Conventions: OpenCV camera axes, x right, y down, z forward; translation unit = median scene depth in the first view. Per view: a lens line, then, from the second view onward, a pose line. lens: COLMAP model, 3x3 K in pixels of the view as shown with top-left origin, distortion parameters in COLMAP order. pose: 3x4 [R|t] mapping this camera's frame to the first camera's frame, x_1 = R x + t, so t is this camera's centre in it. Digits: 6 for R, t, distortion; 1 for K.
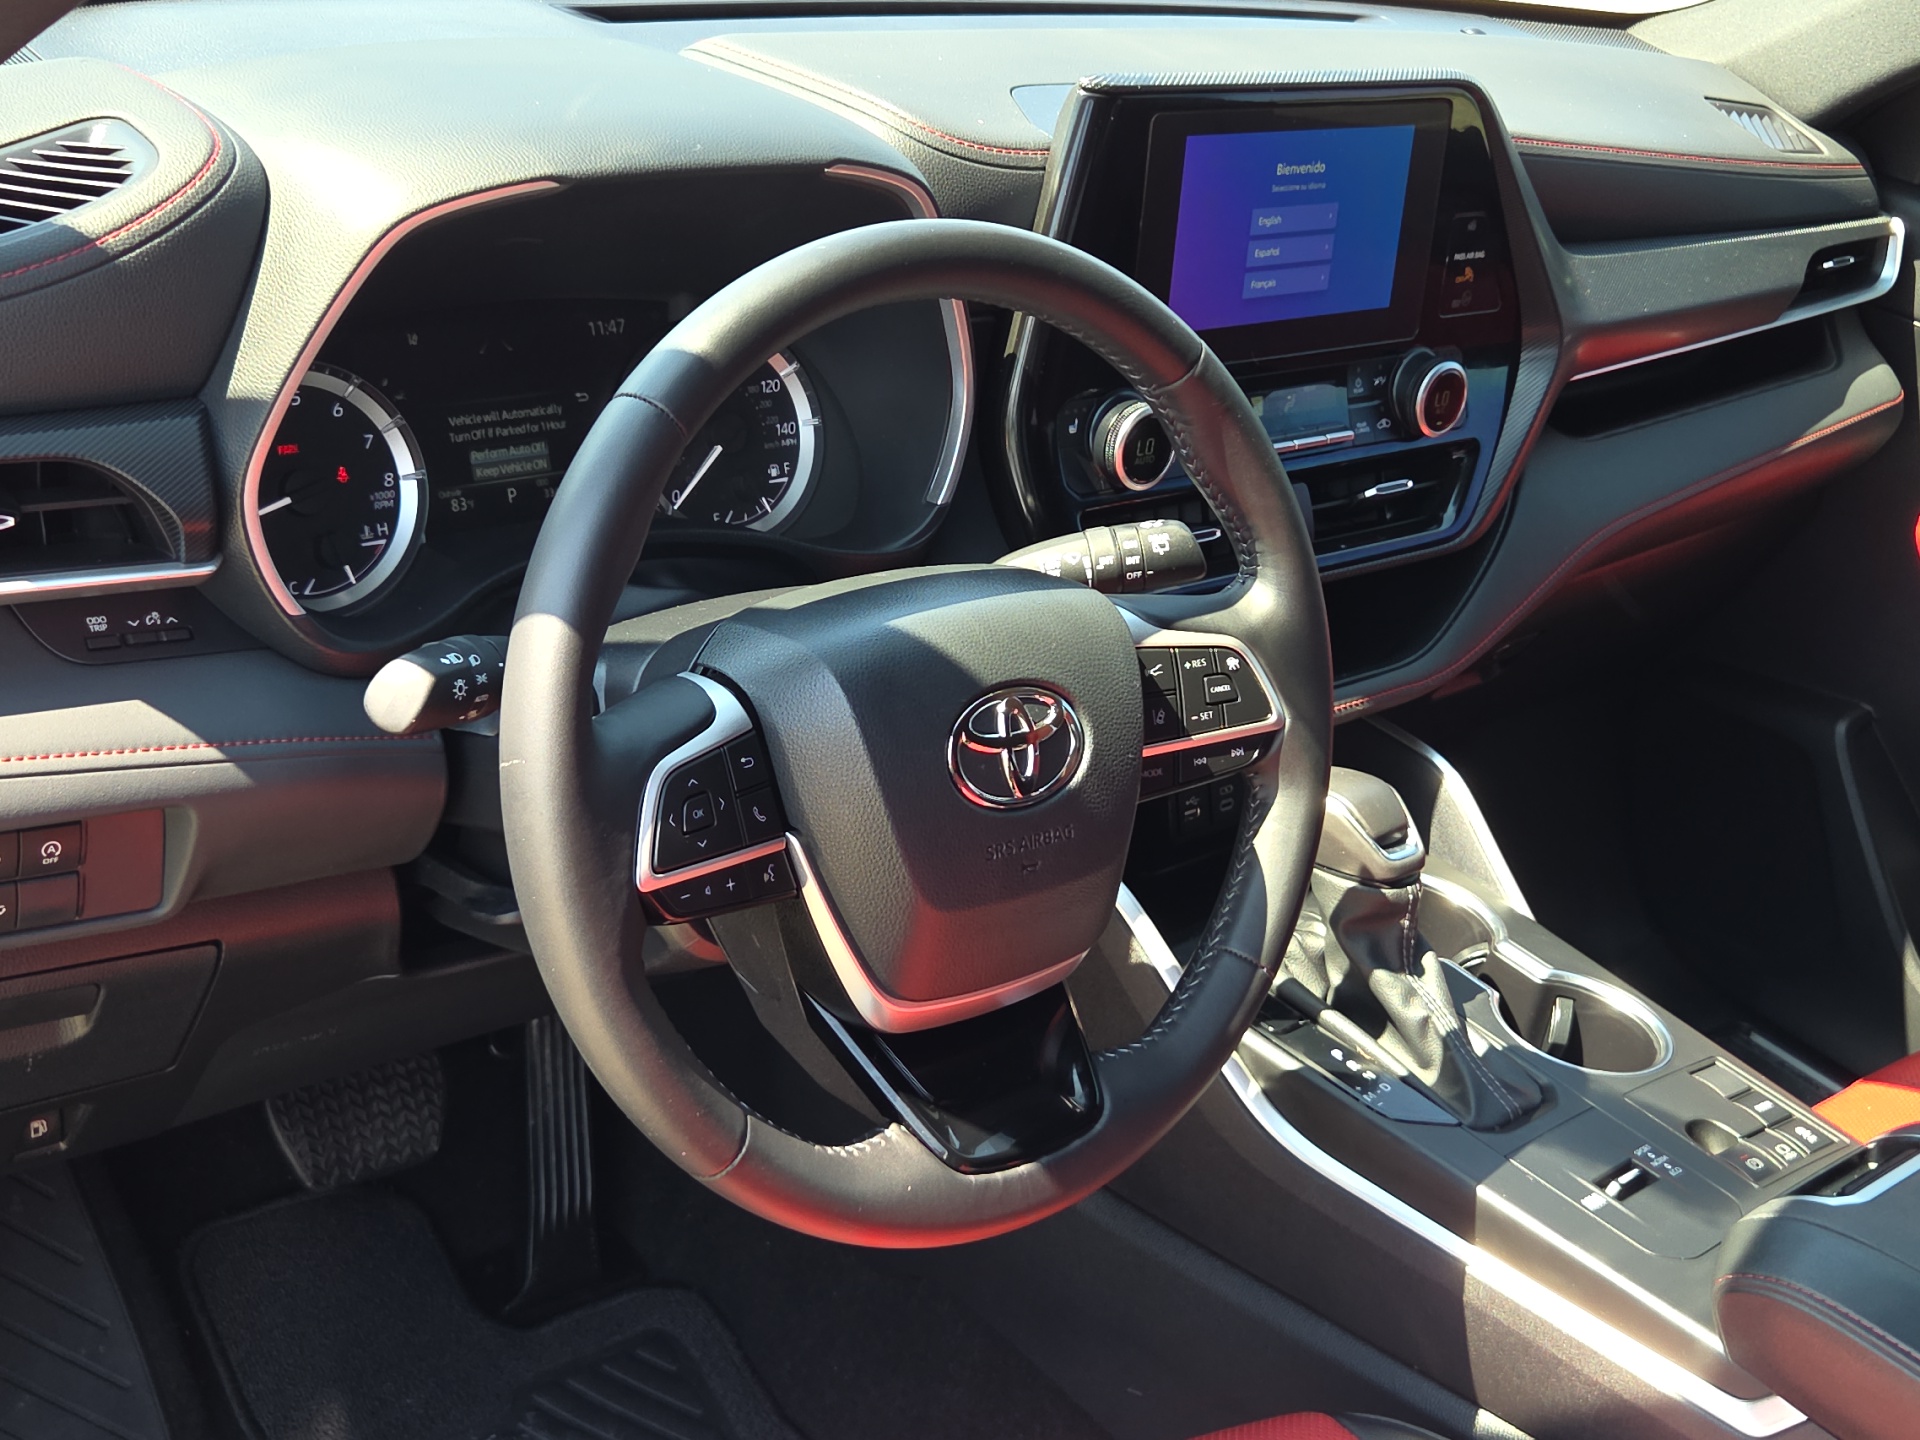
lens RADIAL K [[2349.4, 0, 958.0], [0, 2349.4, 710.7], [0, 0, 1]] dist [-0.002642, 0.000000]
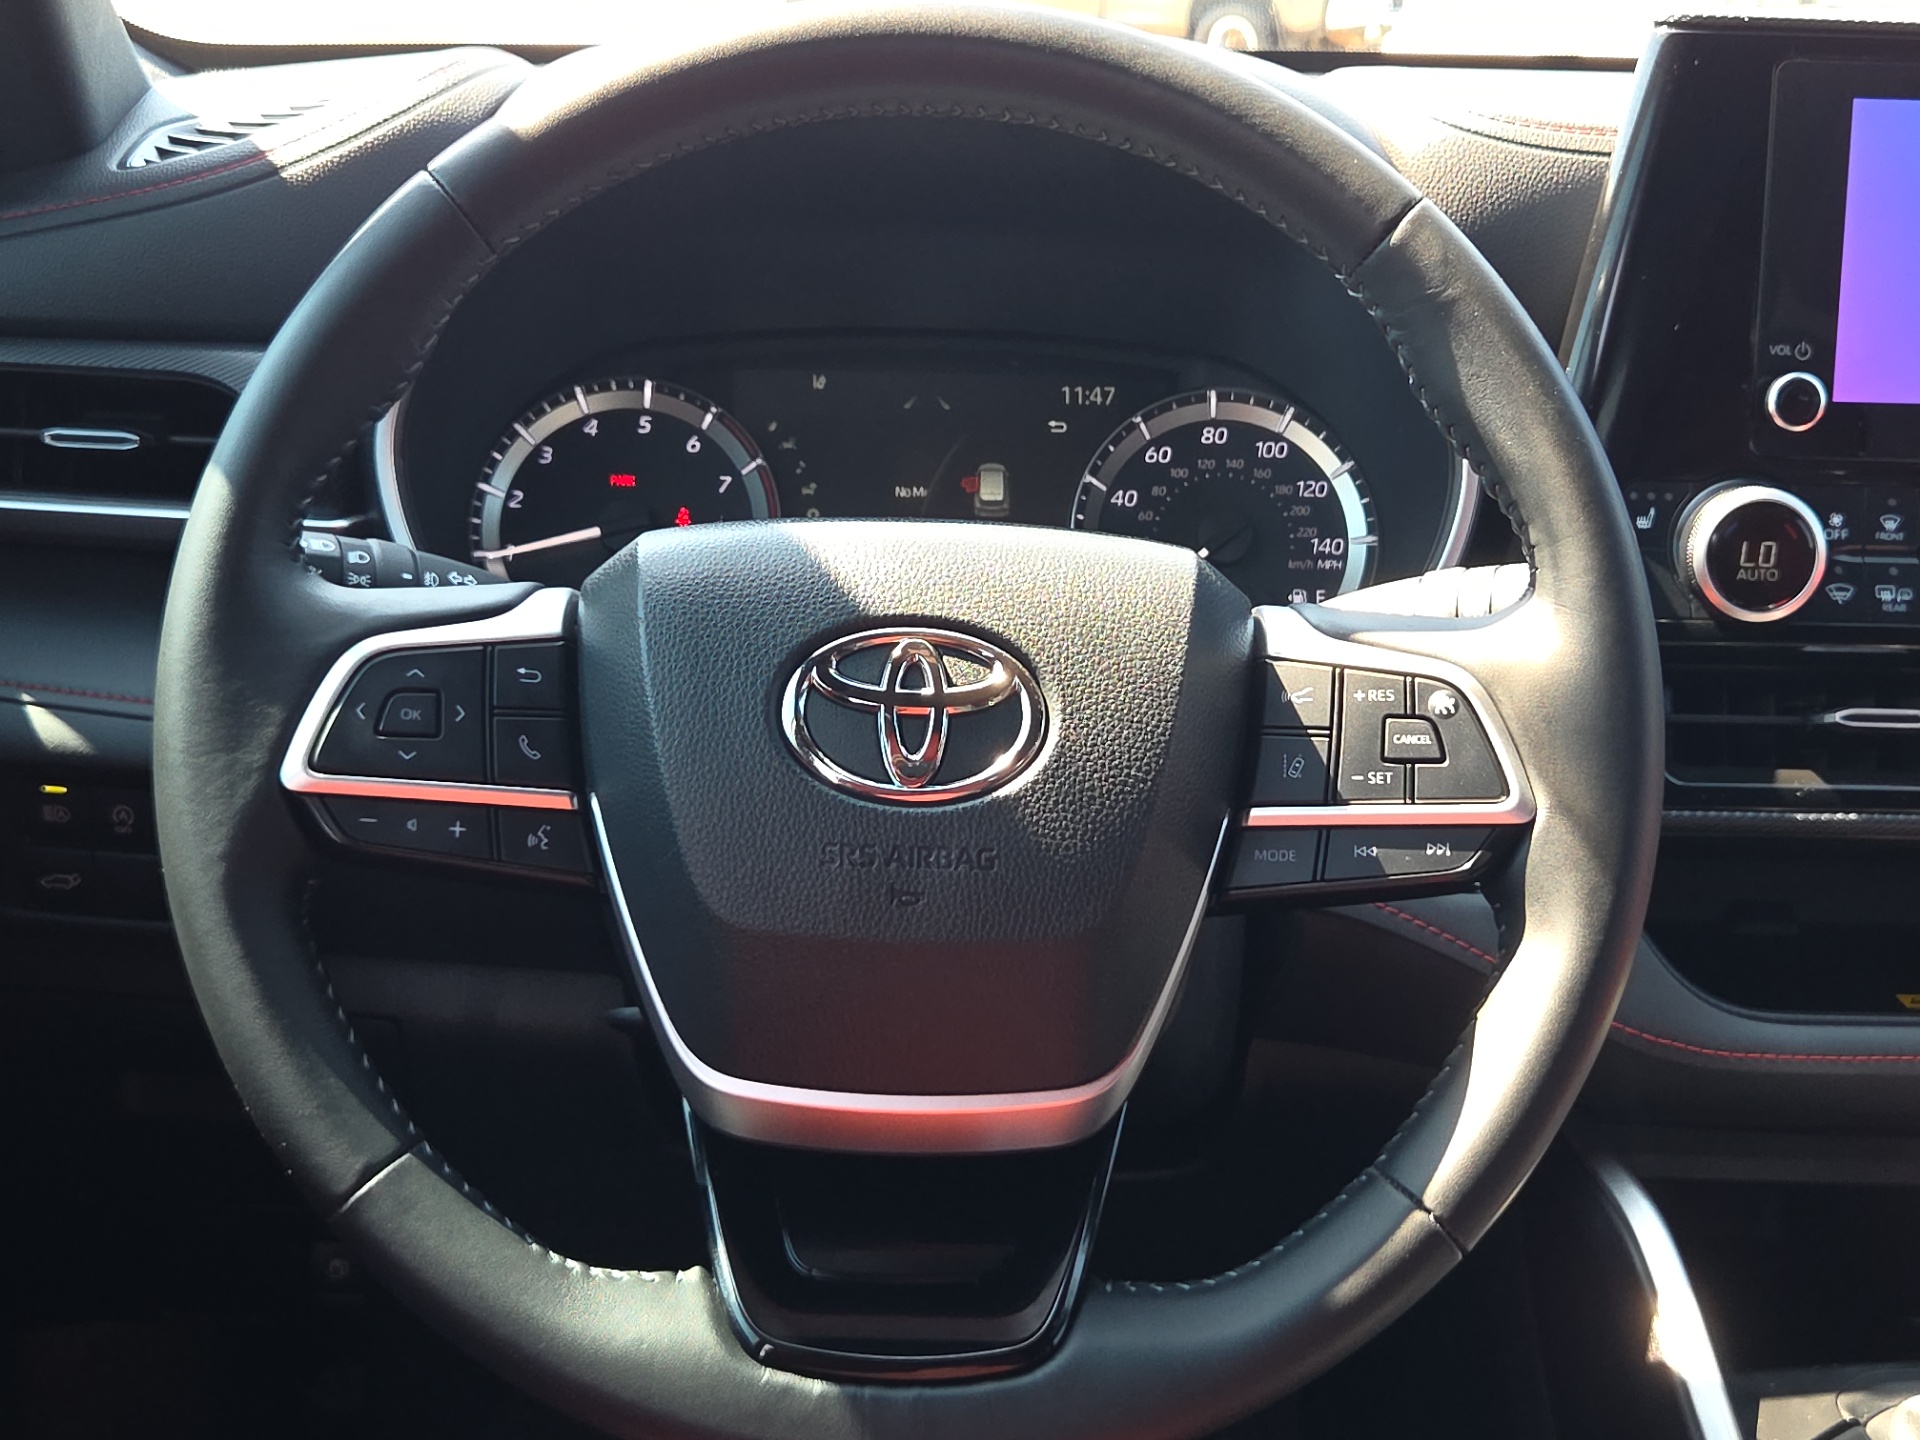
lens RADIAL K [[2661.8, 0, 962.0], [0, 2661.8, 677.5], [0, 0, 1]] dist [0.003671, 0.000000]
pose [[0.781568, 0.031110, -0.623044, 0.361414], [-0.197195, 0.959863, -0.199440, 0.109724], [0.591832, 0.278737, 0.756333, 0.310713]]
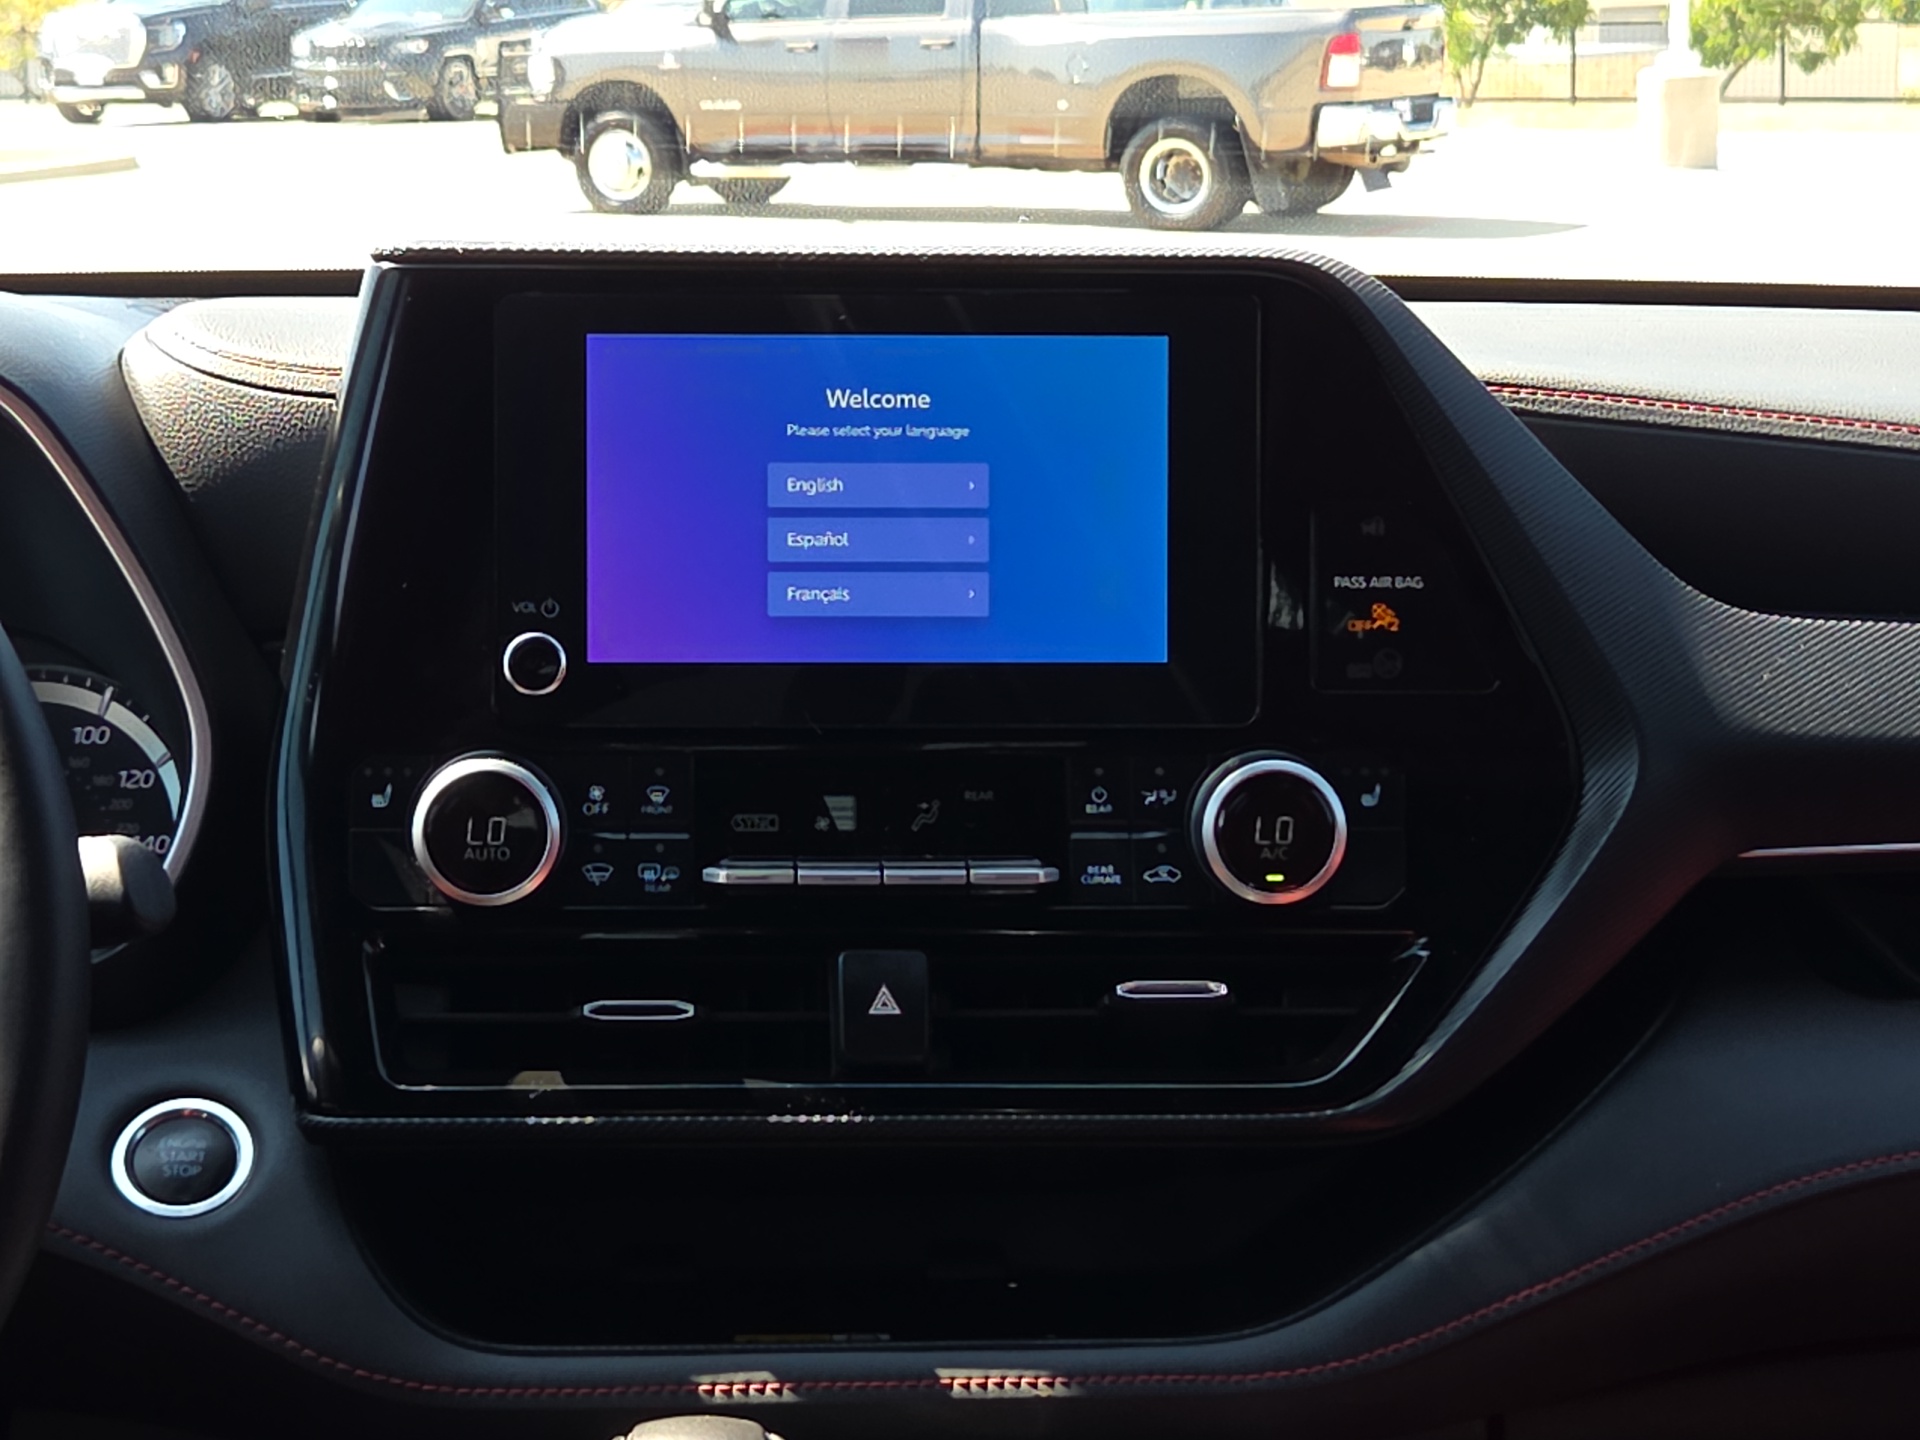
lens RADIAL K [[4194.1, 0, 913.8], [0, 4194.1, 699.2], [0, 0, 1]] dist [0.037112, 0.000000]
pose [[0.791925, -0.054922, -0.608143, 0.792239], [-0.170186, 0.936630, -0.306205, 0.158316], [0.586422, 0.345989, 0.732394, 0.271290]]
